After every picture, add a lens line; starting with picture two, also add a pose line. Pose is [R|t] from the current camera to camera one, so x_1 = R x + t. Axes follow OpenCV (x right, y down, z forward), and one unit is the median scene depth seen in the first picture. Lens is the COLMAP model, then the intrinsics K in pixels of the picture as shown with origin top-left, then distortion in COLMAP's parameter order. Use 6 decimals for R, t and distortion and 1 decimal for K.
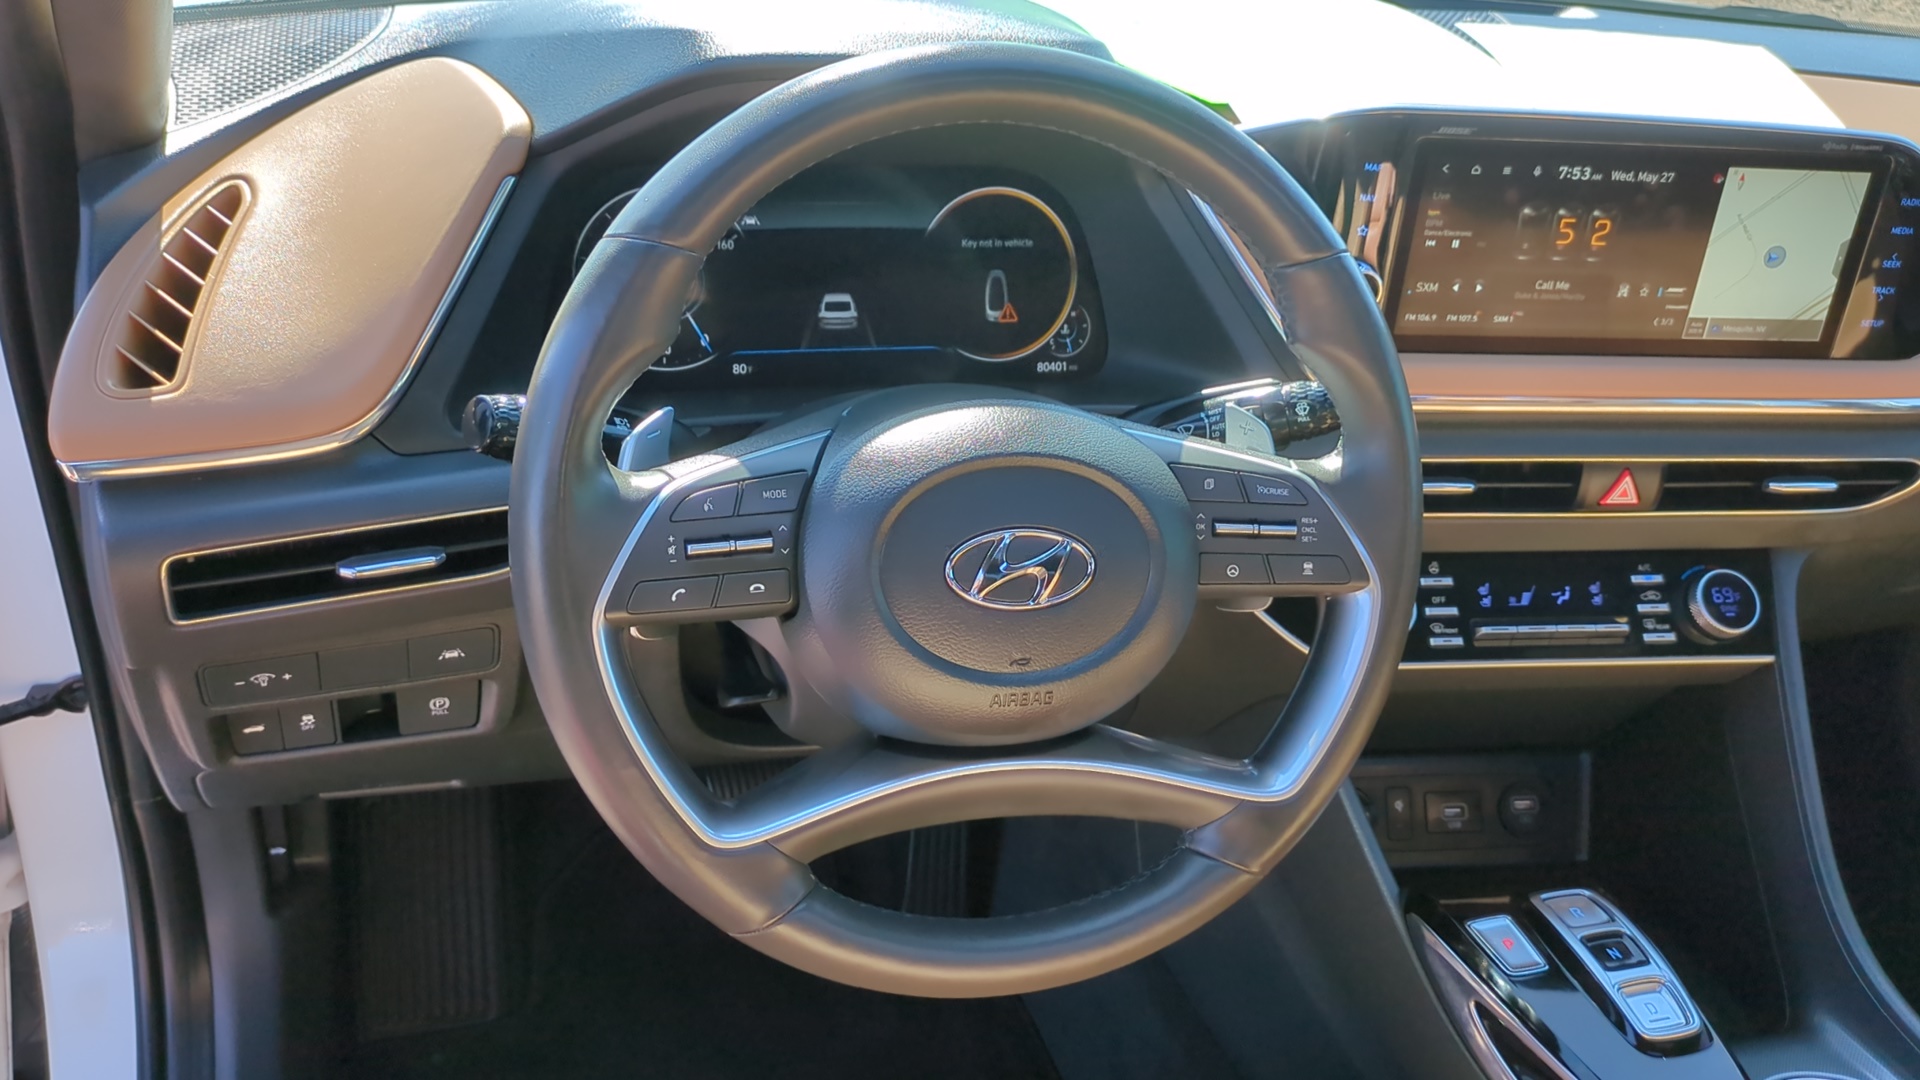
lens RADIAL K [[1652.8, 0, 960.0], [0, 1652.8, 540.0], [0, 0, 1]] dist [0.067423, -0.112331]
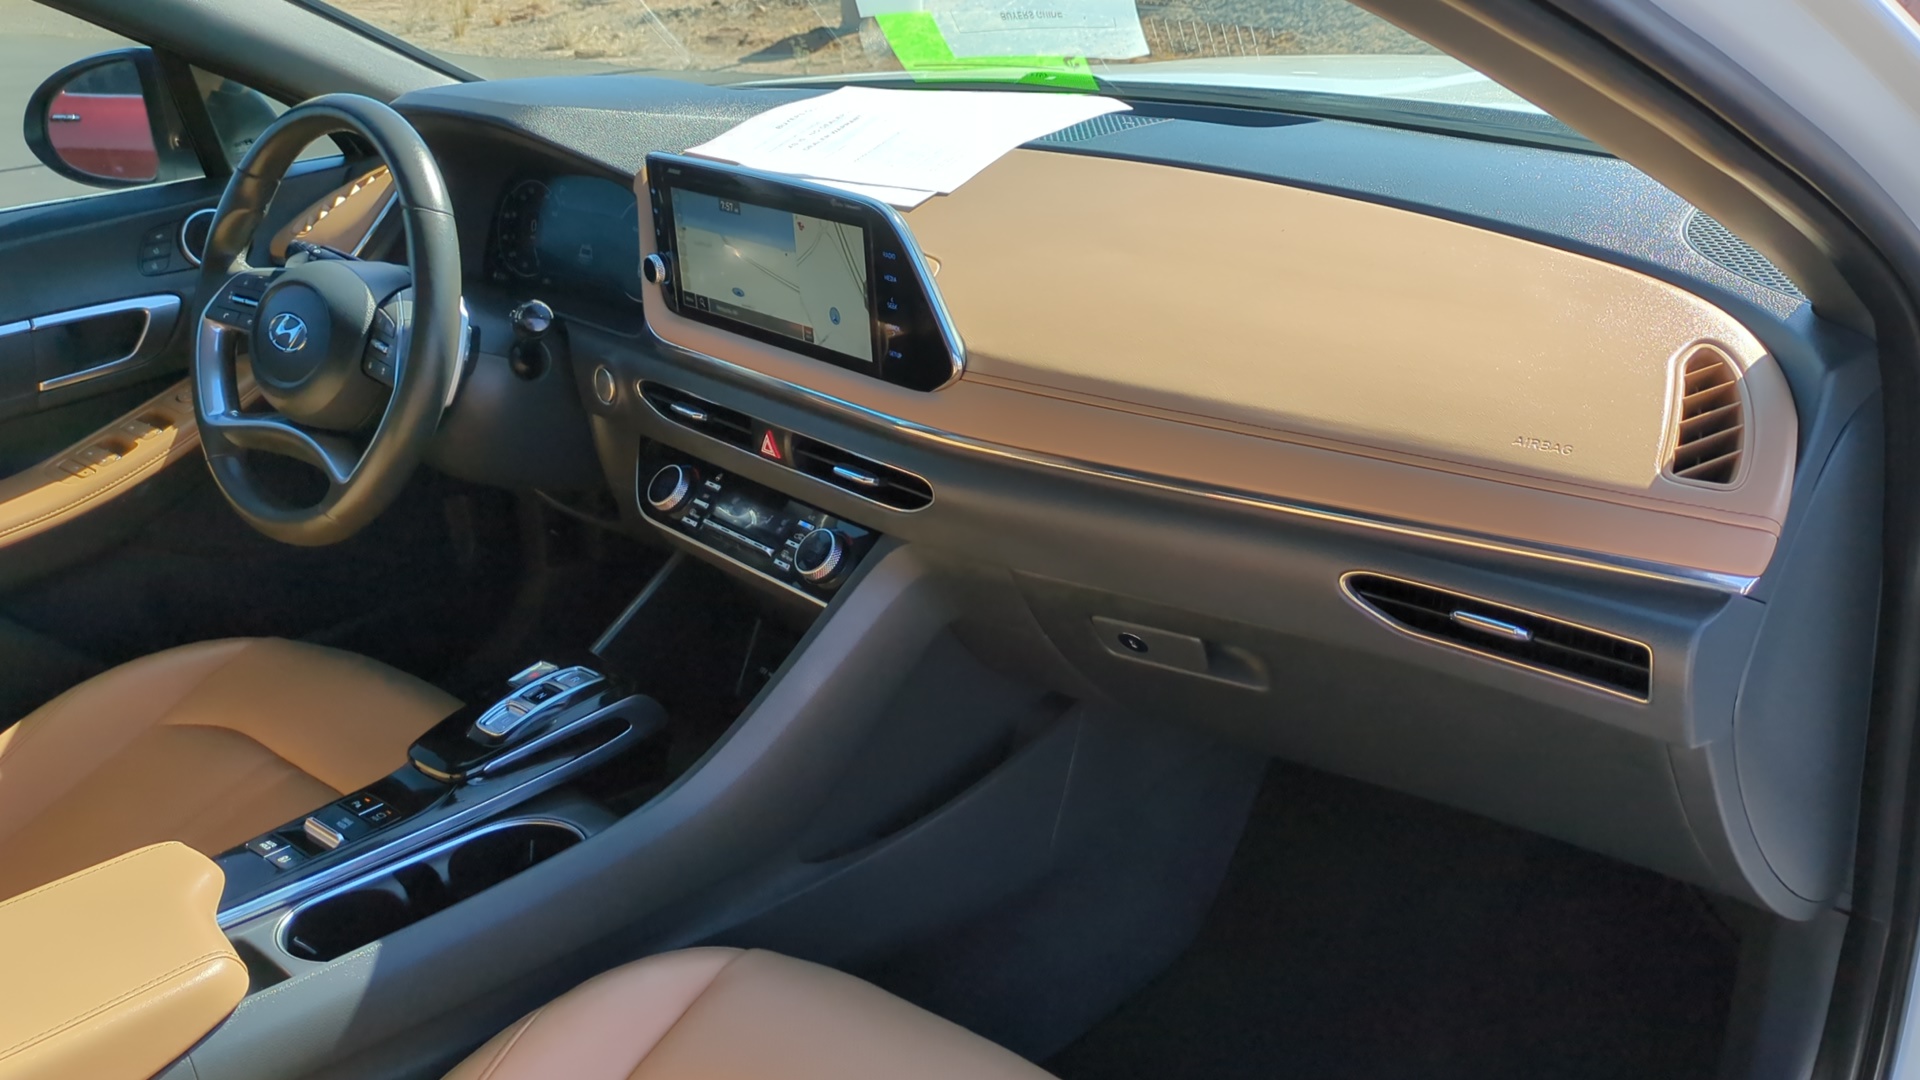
lens RADIAL K [[1643.9, 0, 977.0], [0, 1643.9, 550.2], [0, 0, 1]] dist [0.064381, -0.068749]
pose [[0.513805, 0.236443, -0.824681, 1.632181], [-0.307558, 0.948142, 0.080221, -0.109651], [0.800882, 0.212419, 0.559880, 0.397077]]
